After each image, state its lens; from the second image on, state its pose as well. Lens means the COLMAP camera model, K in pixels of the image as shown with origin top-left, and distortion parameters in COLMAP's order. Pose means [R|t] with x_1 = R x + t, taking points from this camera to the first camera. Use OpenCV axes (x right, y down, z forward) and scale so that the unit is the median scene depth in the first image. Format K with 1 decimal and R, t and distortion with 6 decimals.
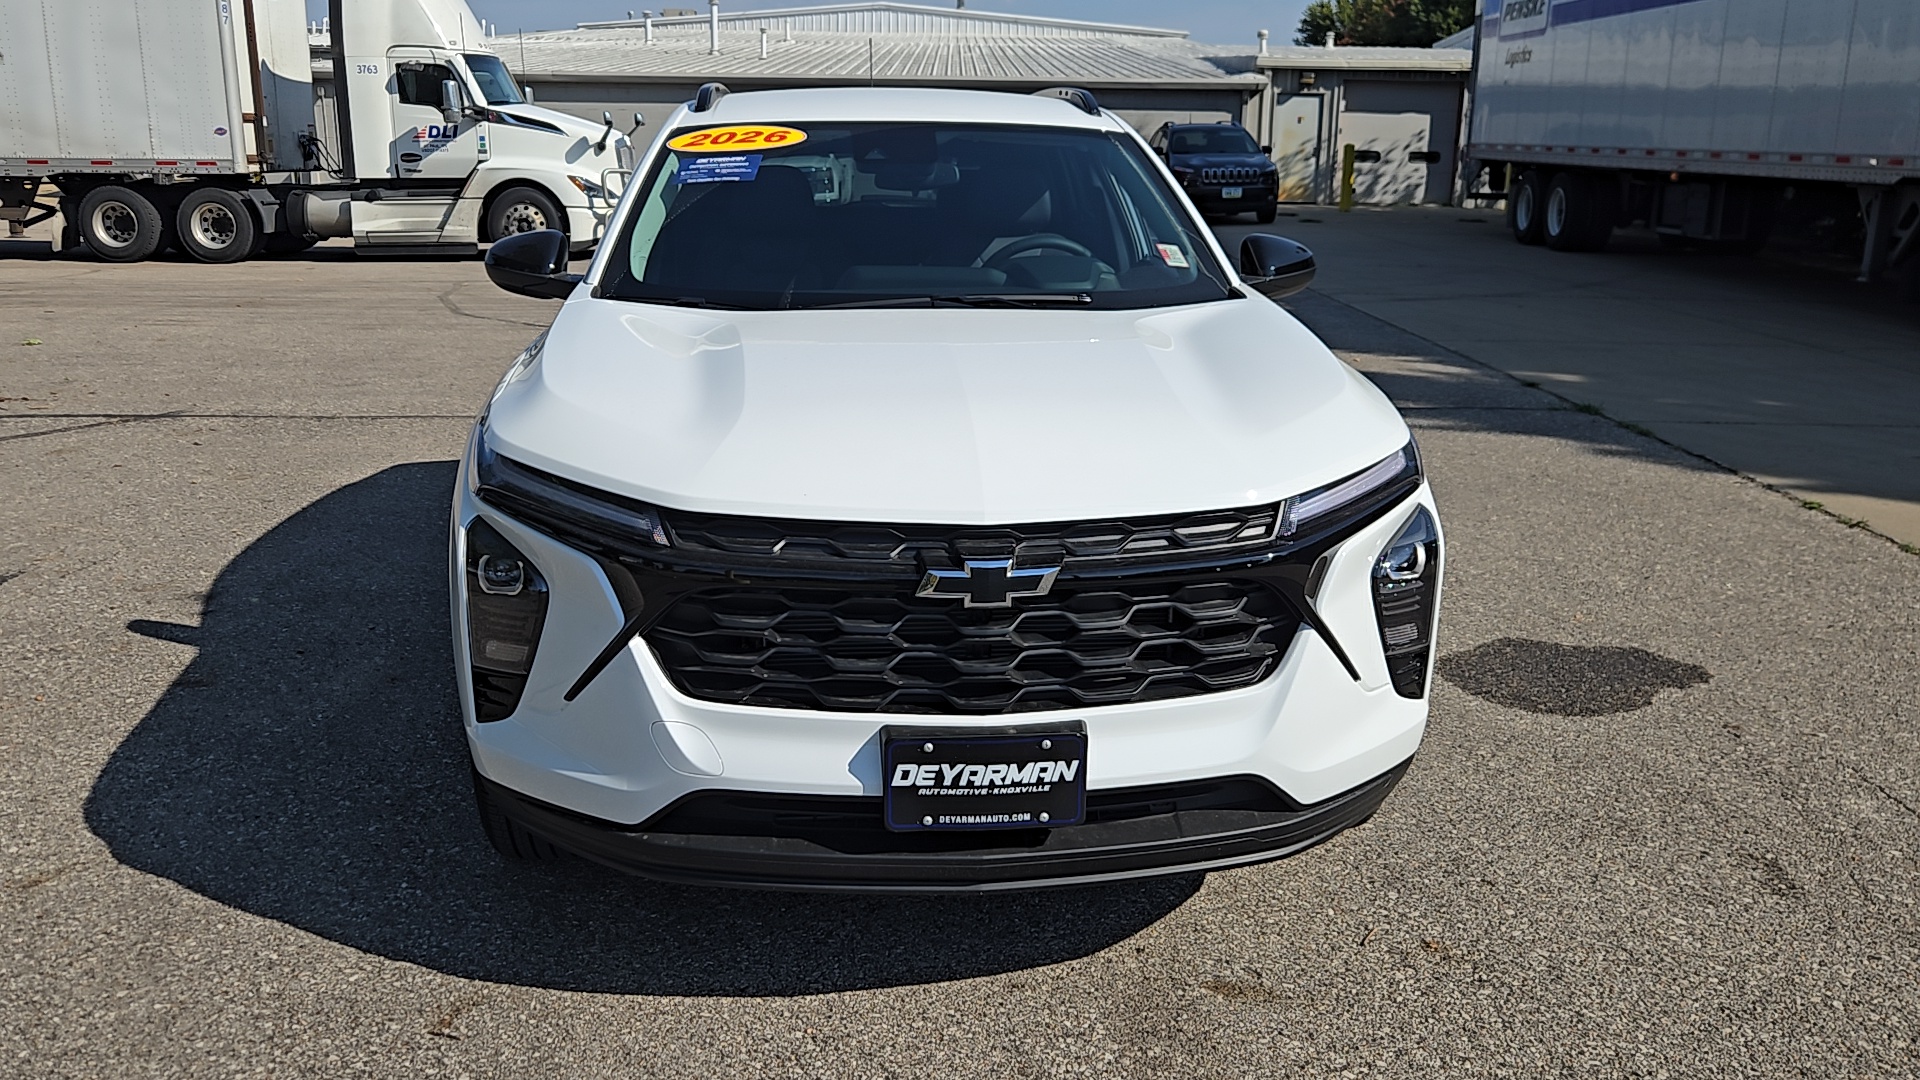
lens RADIAL K [[1604.3, 0, 960.2], [0, 1604.3, 536.1], [0, 0, 1]] dist [0.005866, -0.000721]
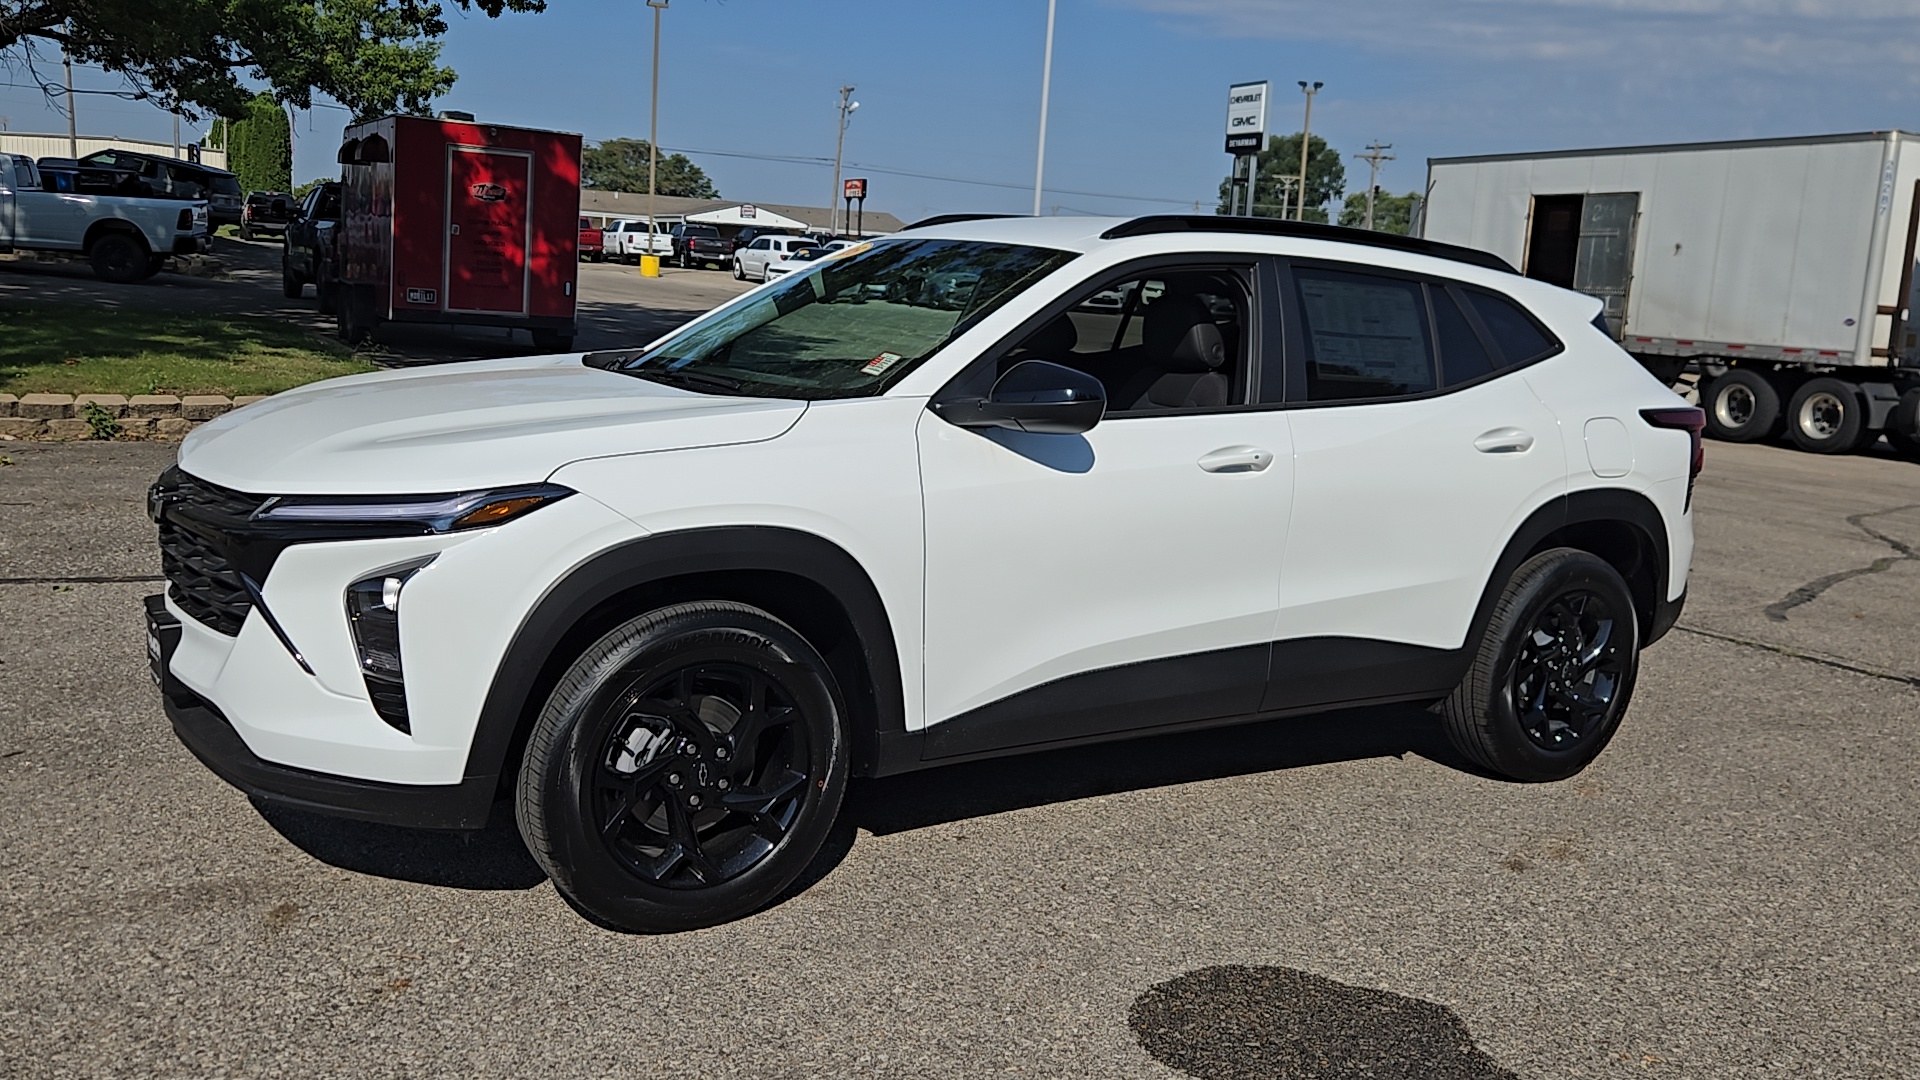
lens RADIAL K [[1604.3, 0, 951.3], [0, 1604.3, 545.3], [0, 0, 1]] dist [0.005866, -0.000721]
pose [[0.435139, 0.165106, -0.885096, 0.184428], [-0.267691, 0.962313, 0.047906, -0.022339], [0.859649, 0.216086, 0.462937, 0.107960]]
